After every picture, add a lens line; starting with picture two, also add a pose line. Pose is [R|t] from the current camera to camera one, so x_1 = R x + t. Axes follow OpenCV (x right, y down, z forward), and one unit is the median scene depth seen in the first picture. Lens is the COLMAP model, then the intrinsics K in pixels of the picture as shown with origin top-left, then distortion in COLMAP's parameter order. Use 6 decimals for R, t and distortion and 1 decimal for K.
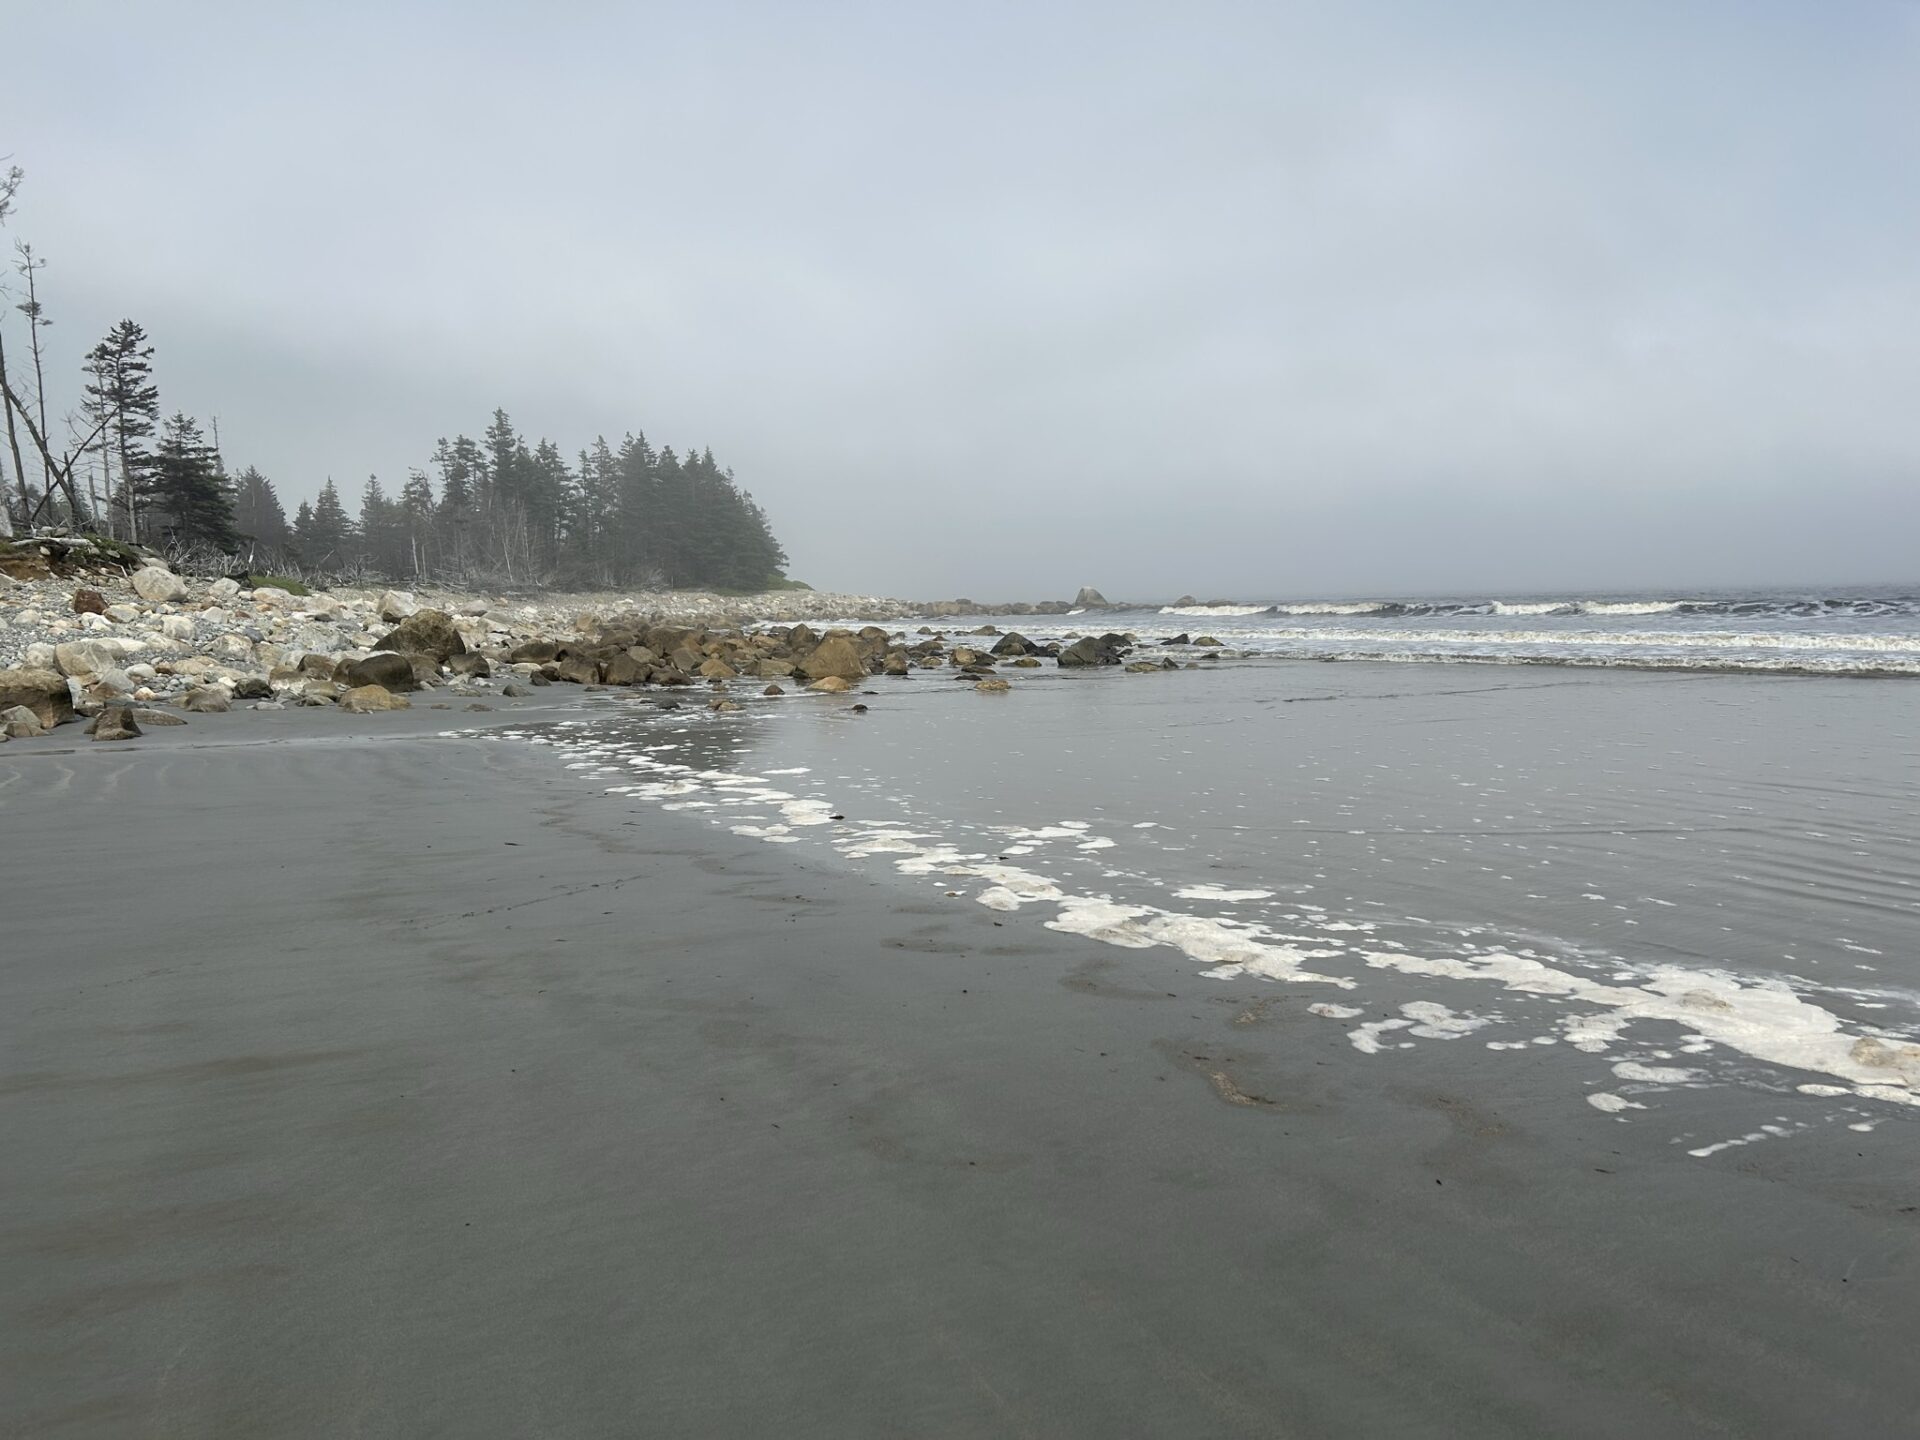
lens RADIAL K [[1452.2, 0, 975.6], [0, 1452.2, 720.5], [0, 0, 1]] dist [0.051061, -0.050855]
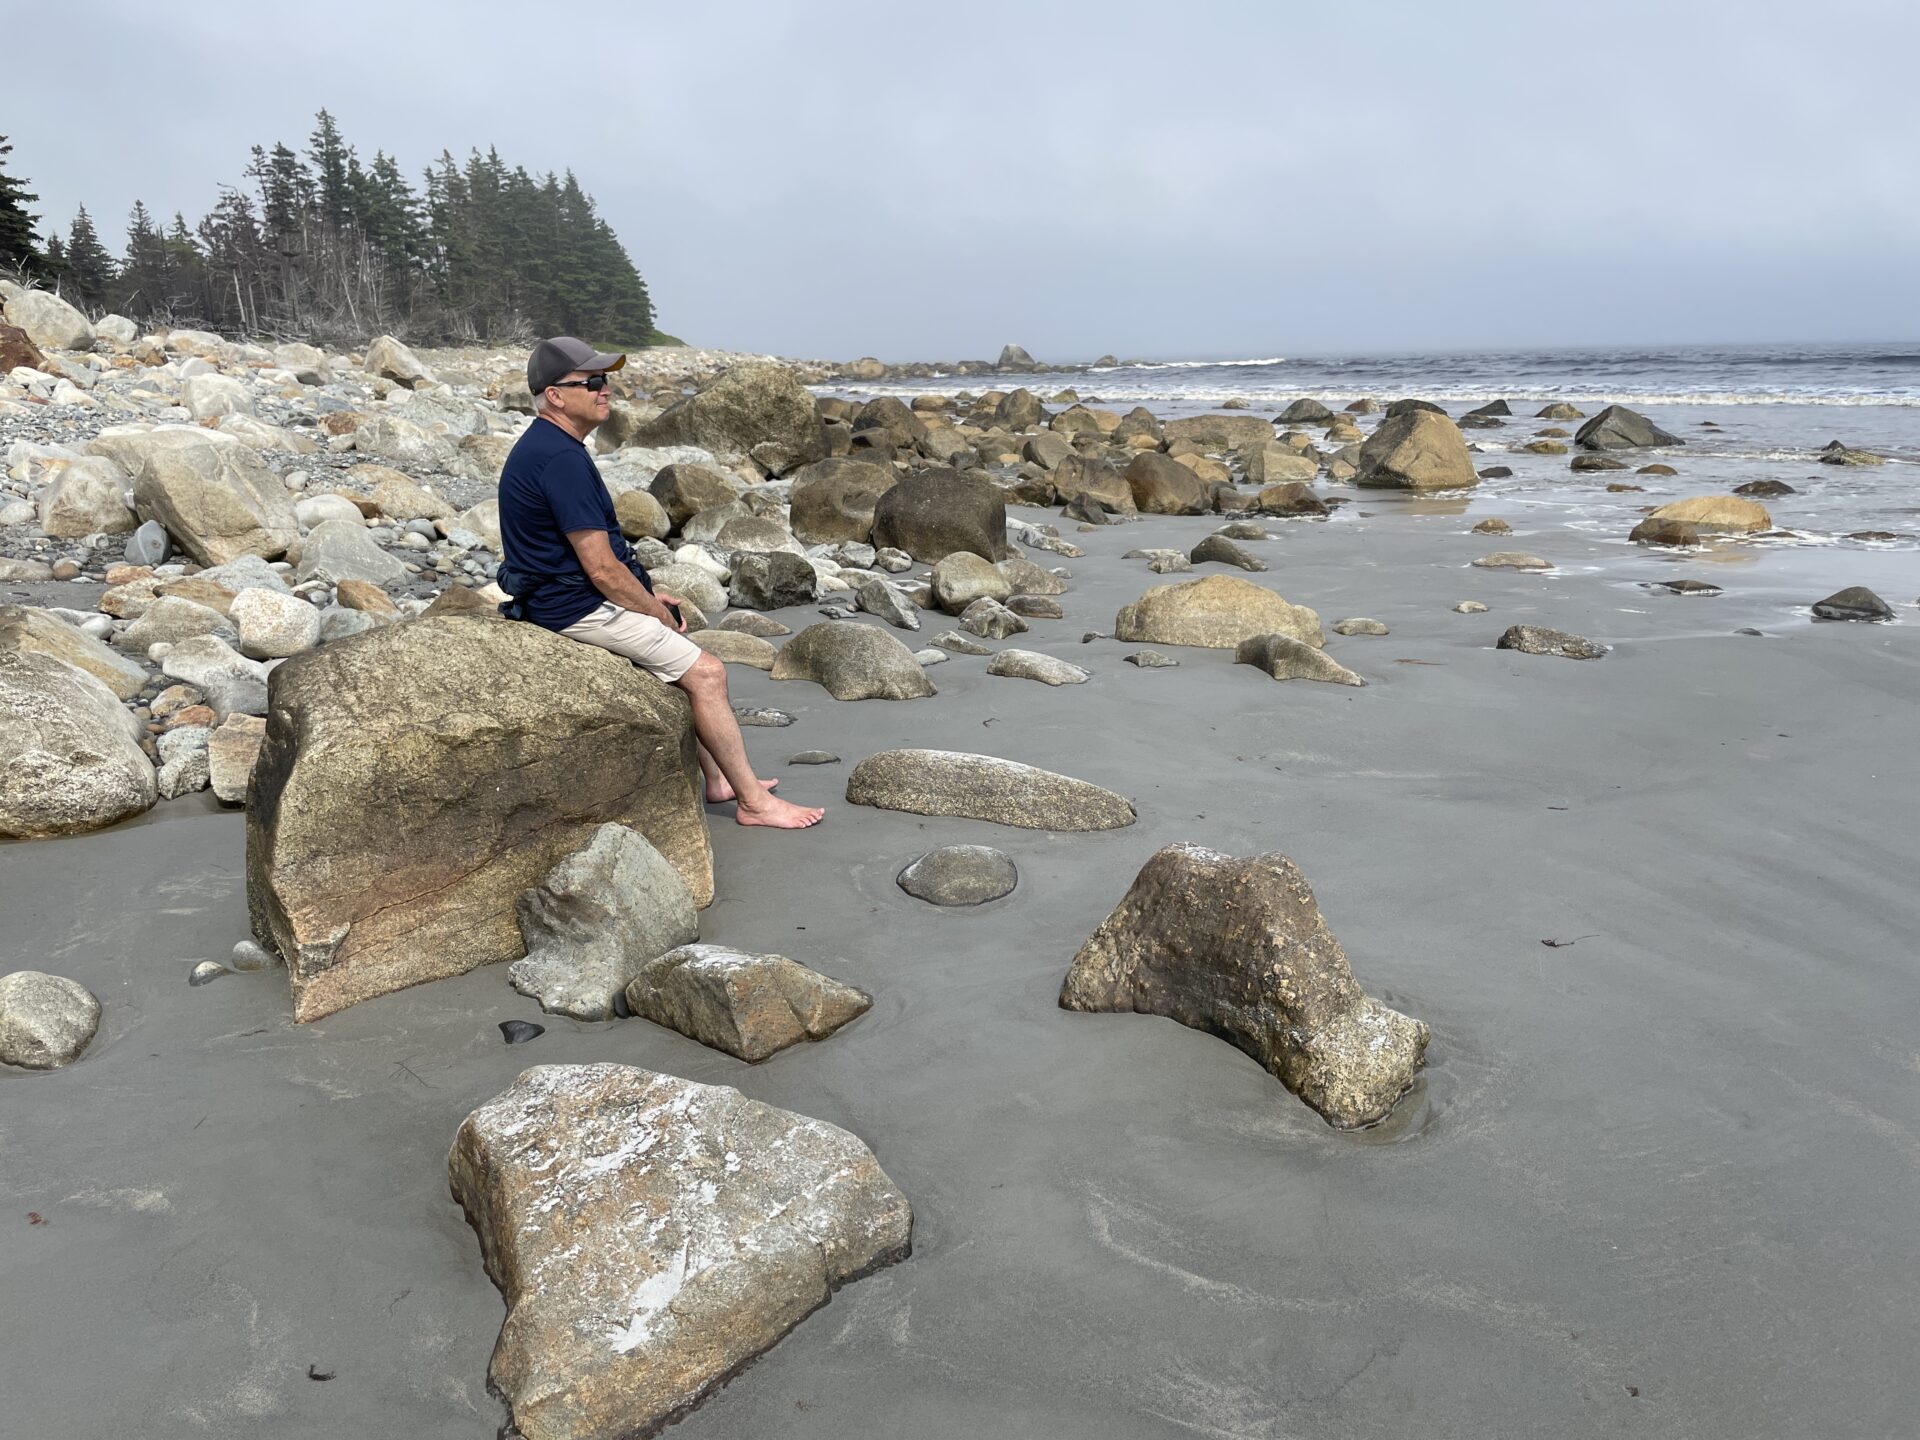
lens RADIAL K [[1490.7, 0, 939.5], [0, 1490.7, 725.7], [0, 0, 1]] dist [0.049435, -0.057733]
pose [[0.994492, -0.021964, 0.102486, -0.080246], [0.005747, 0.987754, 0.155916, -0.007101], [-0.104656, -0.154468, 0.982439, 0.102250]]
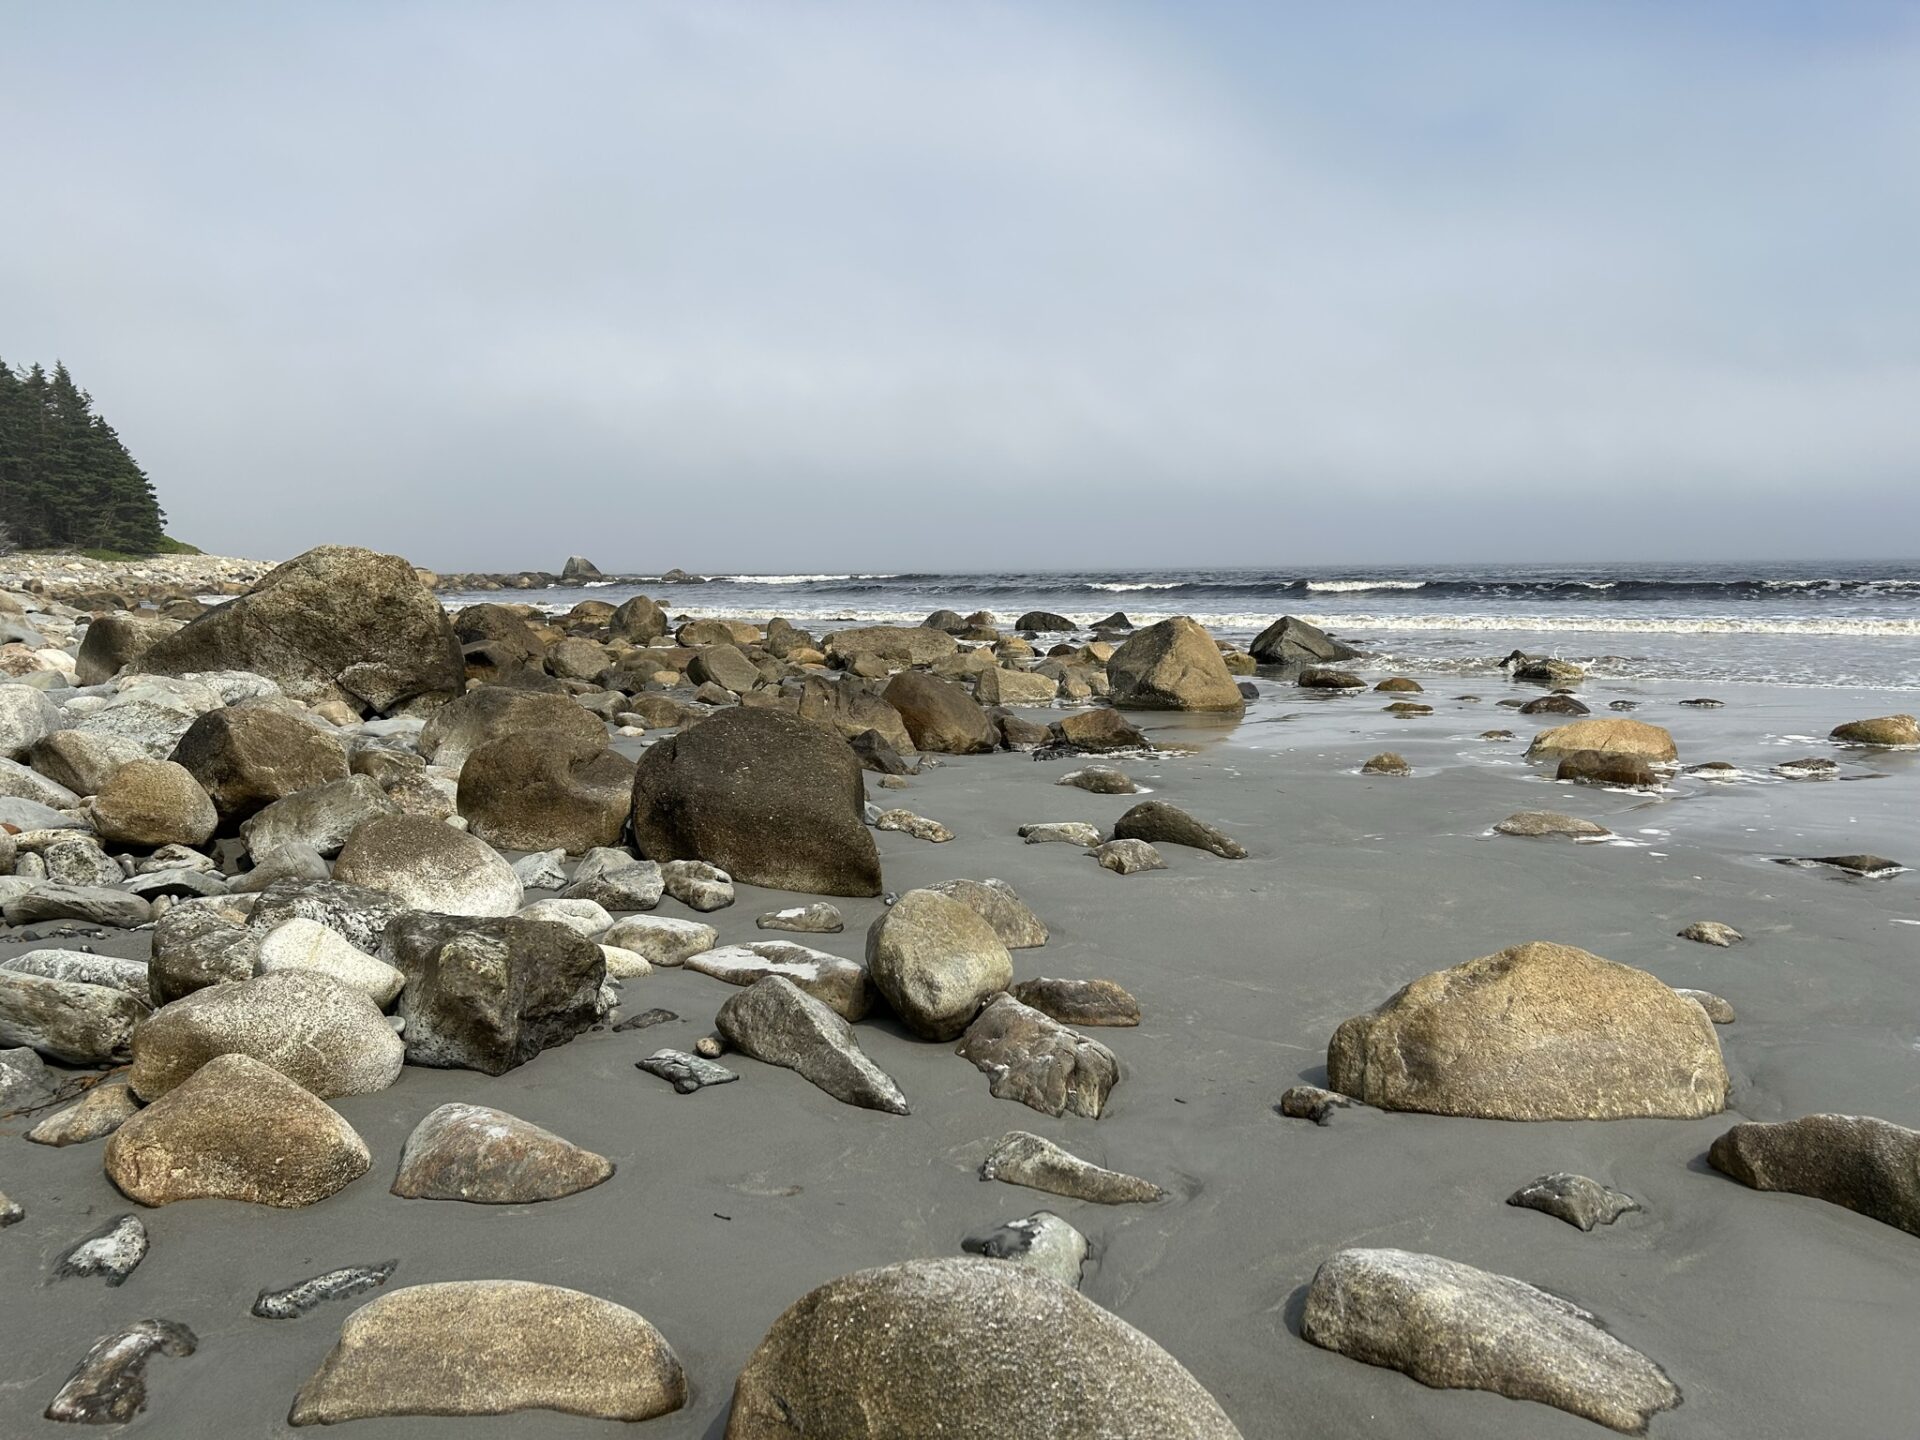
lens RADIAL K [[1452.2, 0, 973.6], [0, 1452.2, 708.7], [0, 0, 1]] dist [0.051061, -0.050855]
pose [[0.911006, -0.025591, 0.411599, -0.083651], [0.022756, 0.999672, 0.011787, -0.008563], [-0.411766, -0.001372, 0.911289, 0.136501]]
